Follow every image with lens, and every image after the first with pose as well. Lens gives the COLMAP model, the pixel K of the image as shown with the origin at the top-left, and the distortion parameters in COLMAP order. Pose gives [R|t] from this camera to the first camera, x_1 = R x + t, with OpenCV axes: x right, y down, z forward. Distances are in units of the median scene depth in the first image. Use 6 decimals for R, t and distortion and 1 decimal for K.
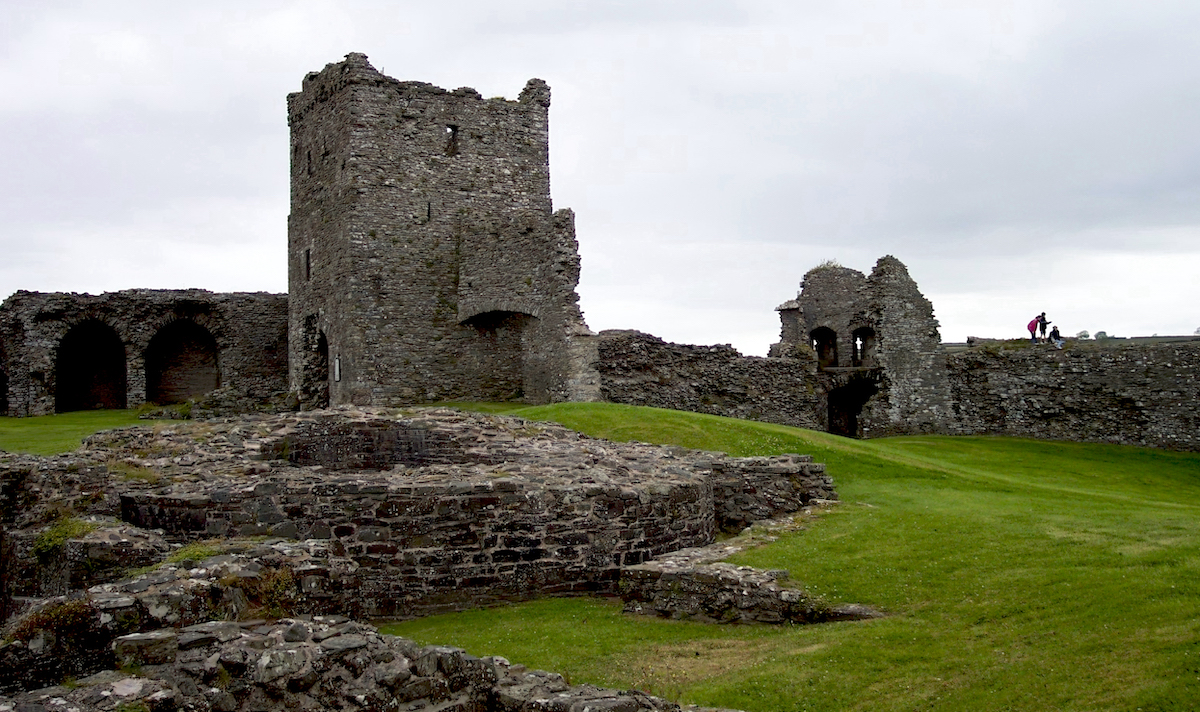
lens RADIAL K [[1302.0, 0, 600.0], [0, 1302.0, 356.0], [0, 0, 1]] dist [-0.016513, 0.005216]
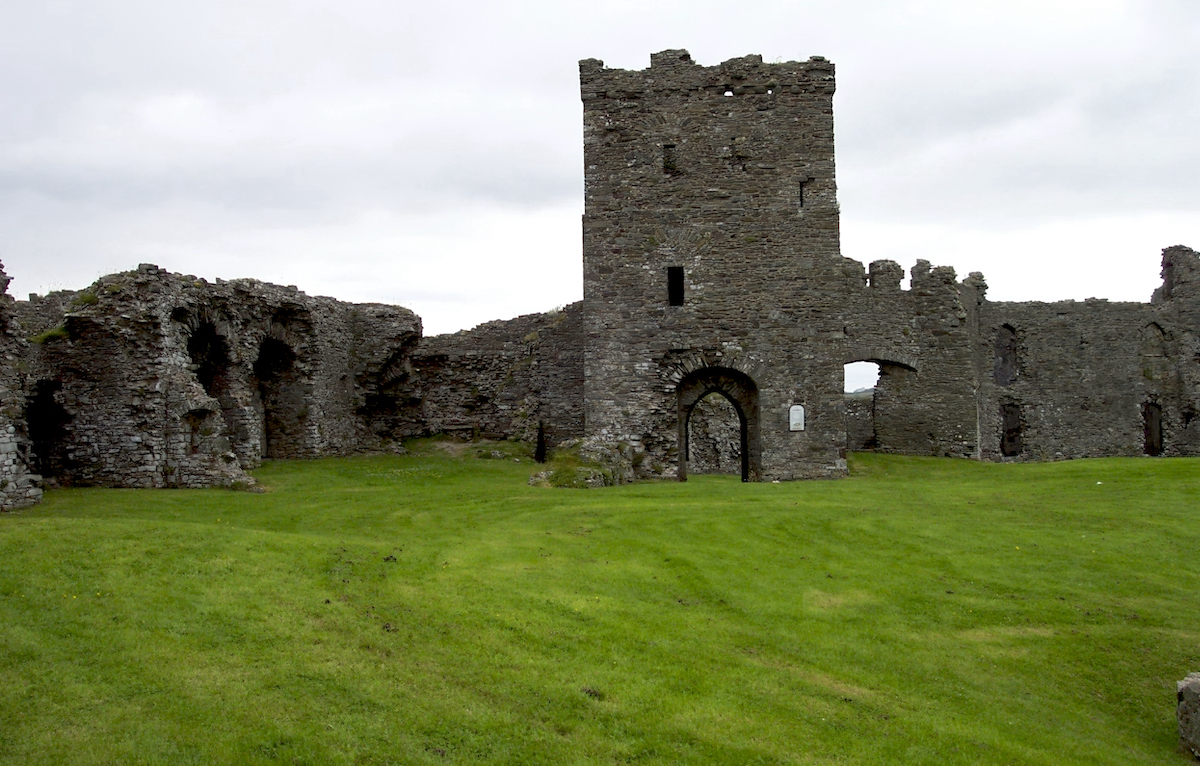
lens RADIAL K [[1293.0, 0, 600.0], [0, 1293.0, 383.0], [0, 0, 1]] dist [0.012303, 0.017072]
pose [[0.547333, 0.031899, 0.836307, -0.683134], [-0.029732, 0.999384, -0.018661, 0.004918], [-0.836386, -0.014651, 0.547944, 0.439829]]
